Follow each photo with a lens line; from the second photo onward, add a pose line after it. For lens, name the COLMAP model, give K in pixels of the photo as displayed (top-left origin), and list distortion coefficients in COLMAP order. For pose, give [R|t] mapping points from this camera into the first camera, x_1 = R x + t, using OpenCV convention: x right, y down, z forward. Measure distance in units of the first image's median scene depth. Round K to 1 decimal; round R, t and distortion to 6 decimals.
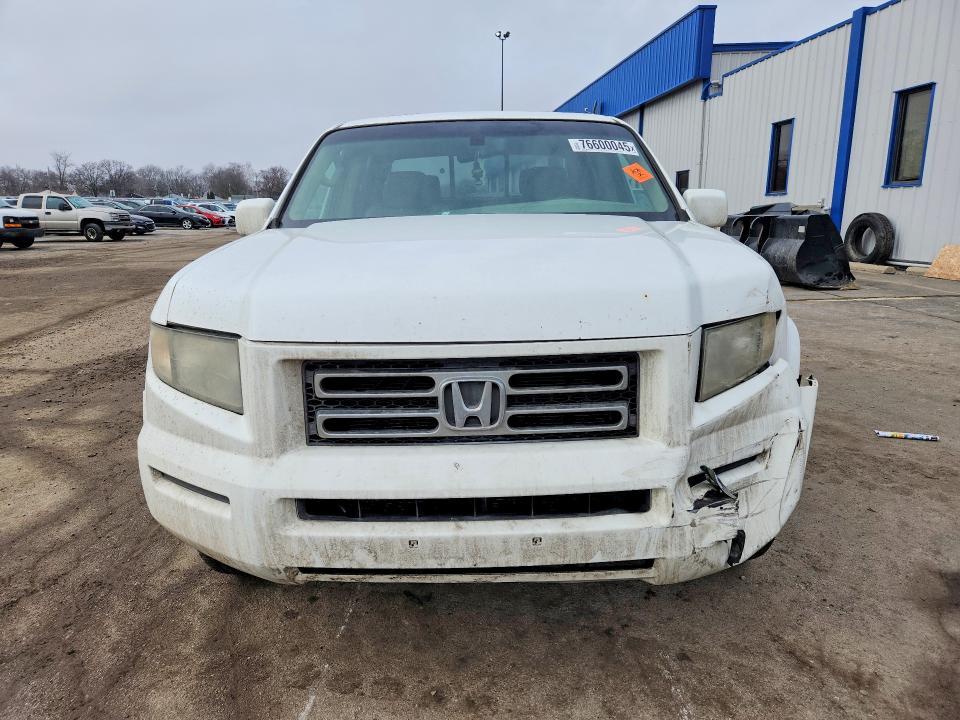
lens RADIAL K [[655.2, 0, 496.8], [0, 655.2, 355.9], [0, 0, 1]] dist [0.085621, -0.070641]
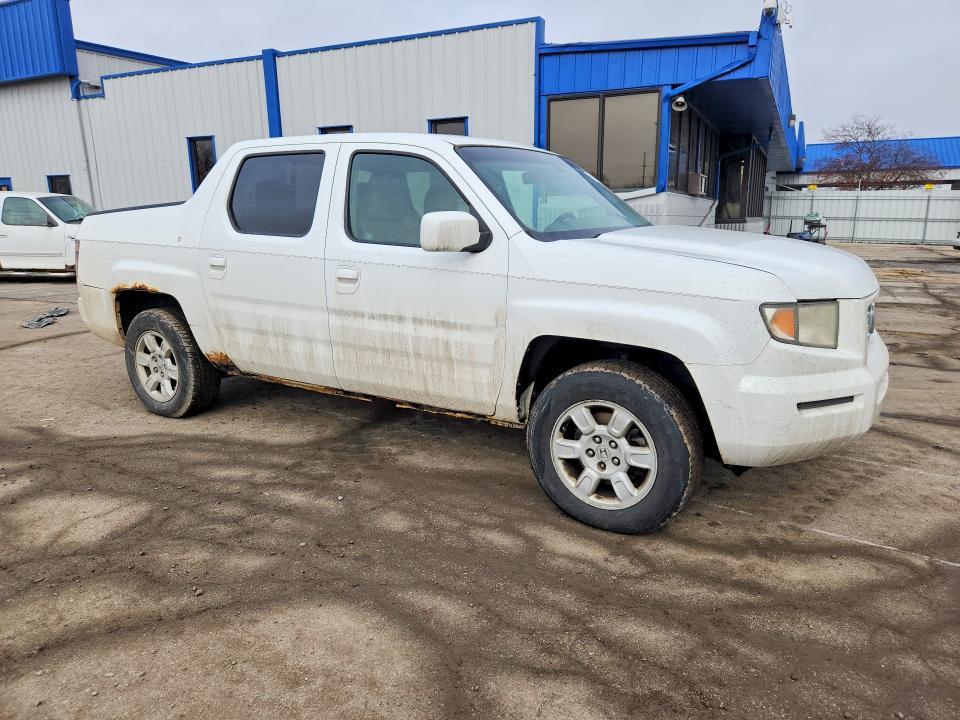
lens RADIAL K [[655.2, 0, 496.8], [0, 655.2, 355.9], [0, 0, 1]] dist [0.085621, -0.070641]
pose [[0.510598, -0.169221, 0.843003, -1.681896], [0.185436, 0.979041, 0.084212, -0.139608], [-0.839585, 0.113324, 0.531276, 0.657935]]
